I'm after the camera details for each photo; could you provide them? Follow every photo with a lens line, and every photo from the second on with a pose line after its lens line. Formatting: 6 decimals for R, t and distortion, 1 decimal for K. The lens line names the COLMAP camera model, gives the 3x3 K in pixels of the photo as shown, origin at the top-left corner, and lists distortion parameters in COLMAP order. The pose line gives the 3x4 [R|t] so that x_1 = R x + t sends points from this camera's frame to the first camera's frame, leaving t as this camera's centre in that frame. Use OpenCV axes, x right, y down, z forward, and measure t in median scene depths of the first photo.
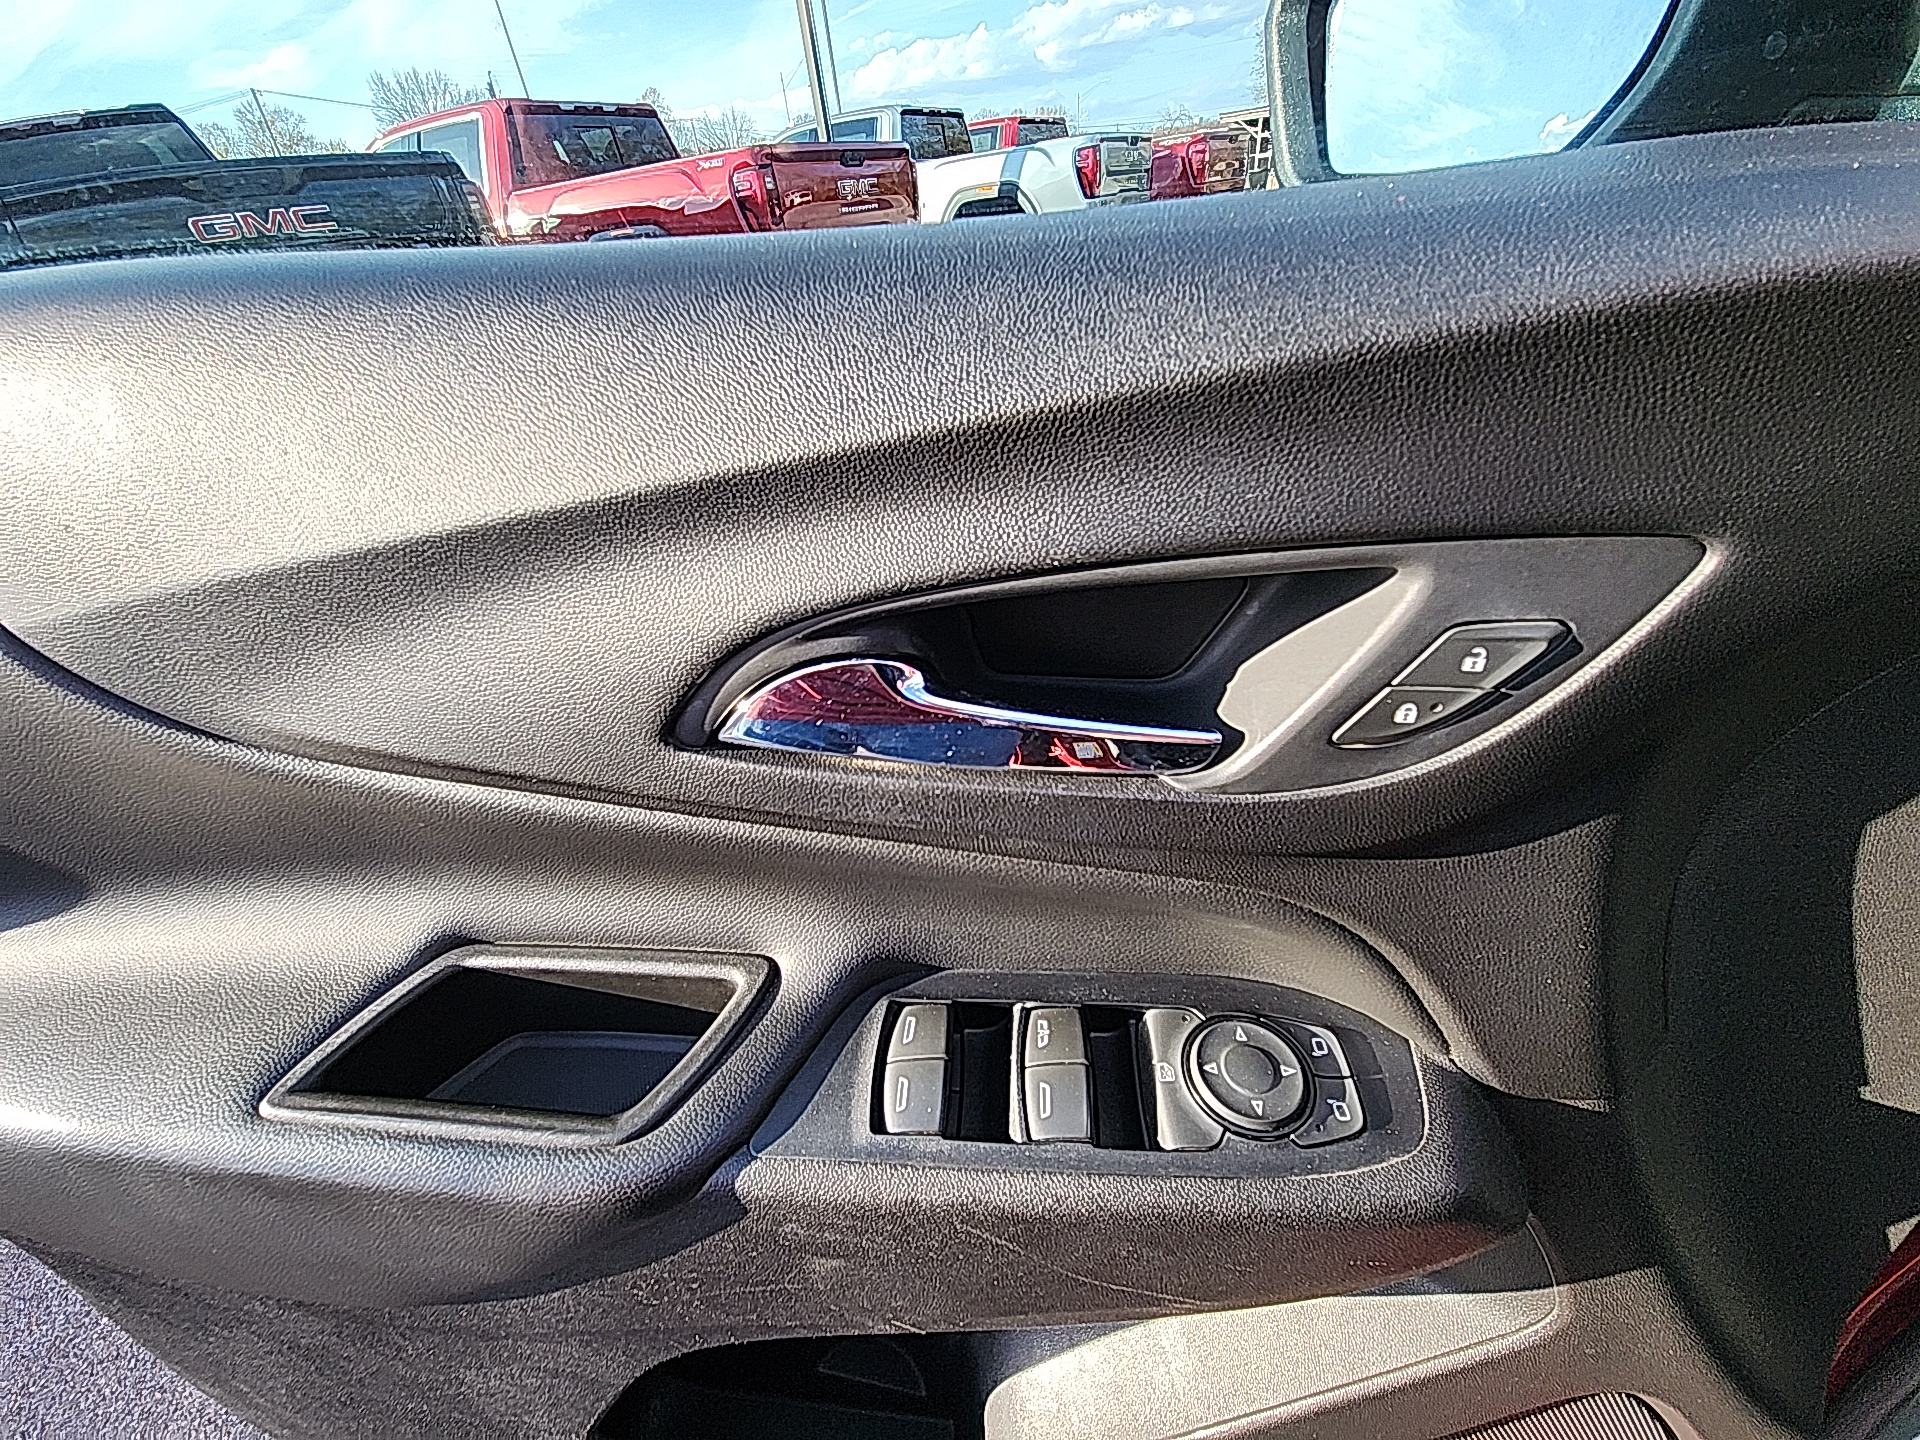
lens RADIAL K [[763.6, 0, 953.0], [0, 763.6, 715.0], [0, 0, 1]] dist [0.026072, -0.018203]
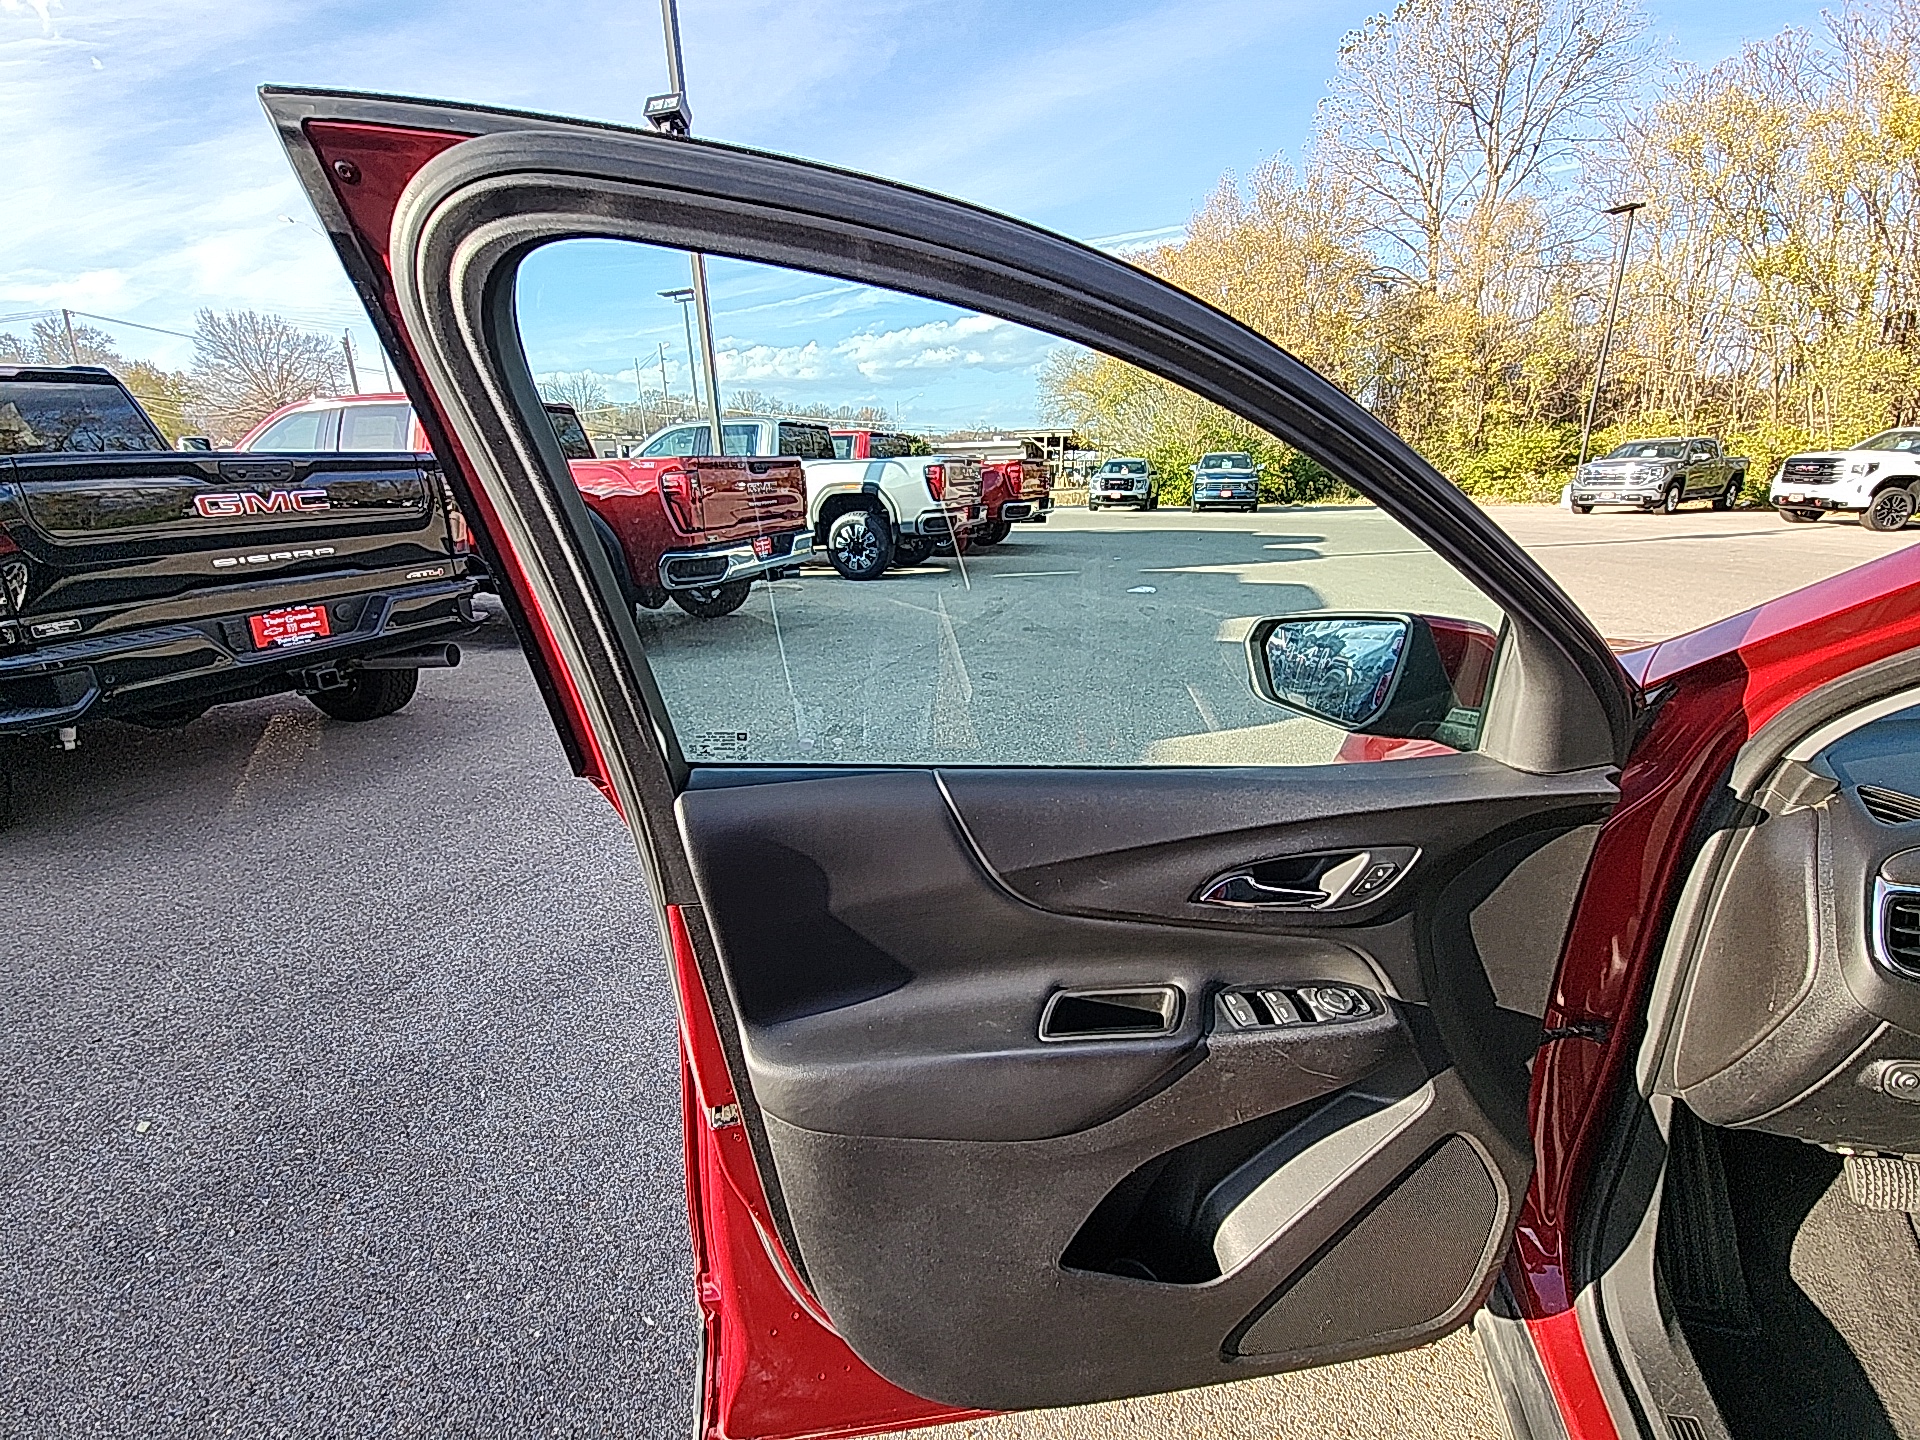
lens RADIAL K [[771.4, 0, 954.9], [0, 771.4, 707.2], [0, 0, 1]] dist [0.024143, -0.015067]
pose [[0.975783, 0.020450, 0.217782, -0.171723], [0.044608, 0.956094, -0.289645, 0.012971], [-0.214143, 0.292346, 0.932028, -0.186130]]
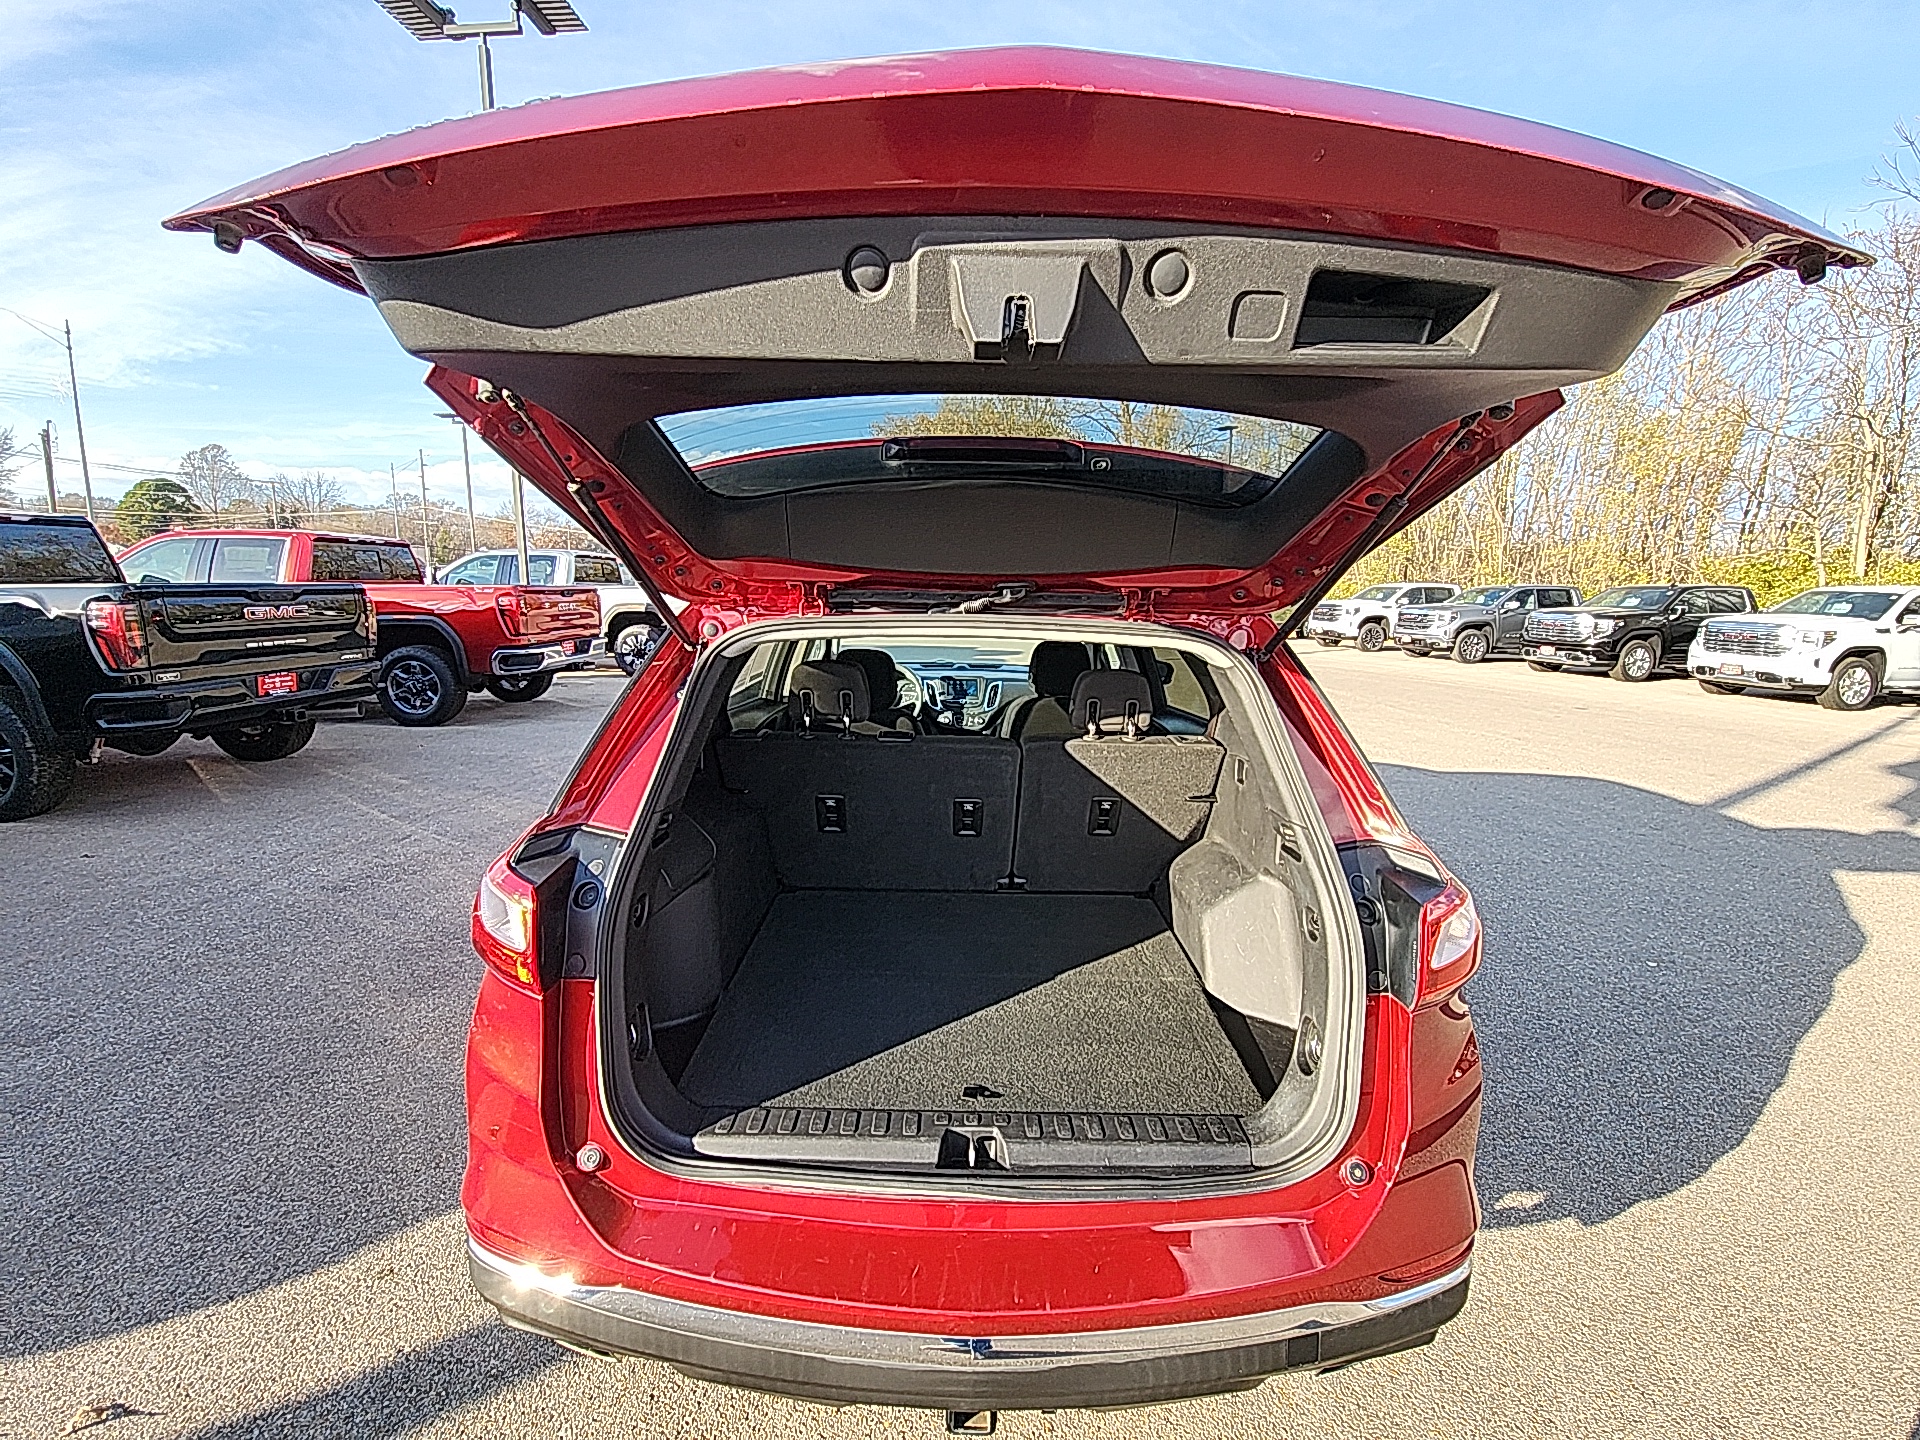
lens RADIAL K [[763.6, 0, 953.0], [0, 763.6, 715.0], [0, 0, 1]] dist [0.026072, -0.018203]
pose [[0.886984, 0.041014, 0.459976, -0.280528], [0.160654, 0.906427, -0.390616, 0.657505], [-0.432955, 0.420367, 0.797397, -1.237039]]
